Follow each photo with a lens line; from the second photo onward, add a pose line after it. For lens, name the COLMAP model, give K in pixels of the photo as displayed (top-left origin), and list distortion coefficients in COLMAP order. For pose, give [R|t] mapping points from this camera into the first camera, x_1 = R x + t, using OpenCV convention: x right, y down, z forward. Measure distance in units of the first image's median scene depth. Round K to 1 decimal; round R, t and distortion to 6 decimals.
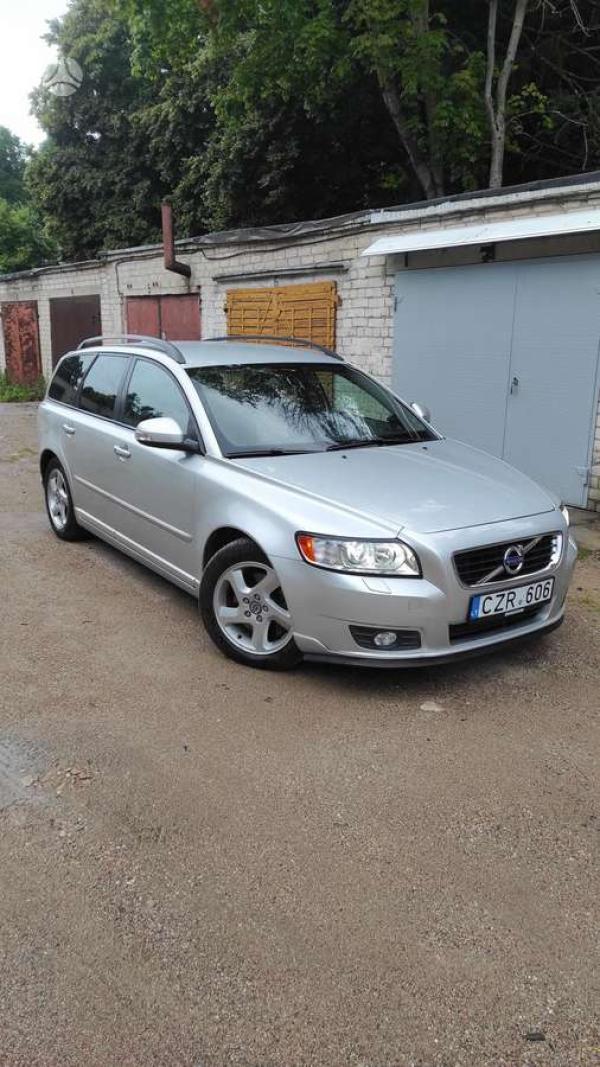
lens RADIAL K [[763.6, 0, 301.4], [0, 763.6, 538.8], [0, 0, 1]] dist [0.054559, -0.029457]
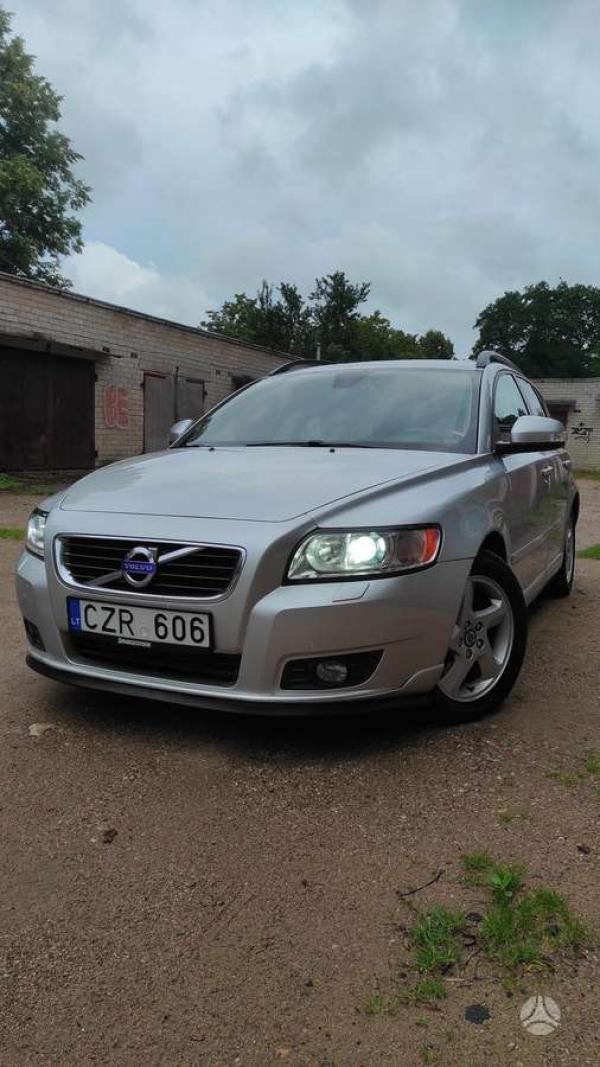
lens RADIAL K [[763.6, 0, 302.4], [0, 763.6, 531.6], [0, 0, 1]] dist [0.054559, -0.029457]
pose [[0.514370, 0.090282, -0.852803, 0.625467], [-0.221757, 0.974622, -0.030575, -0.010245], [0.828401, 0.204842, 0.521337, 0.493451]]
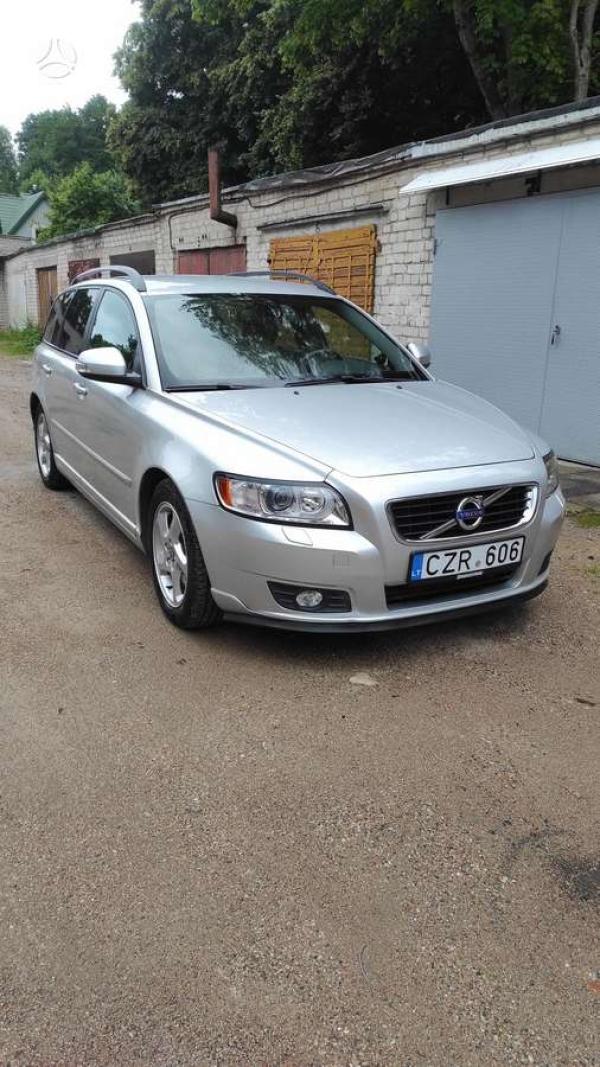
lens RADIAL K [[763.6, 0, 298.5], [0, 763.6, 535.3], [0, 0, 1]] dist [0.054559, -0.029457]
pose [[0.993591, 0.035492, -0.107318, 0.118658], [-0.031848, 0.998863, 0.035481, 0.018454], [0.108455, -0.031836, 0.993591, 0.091611]]
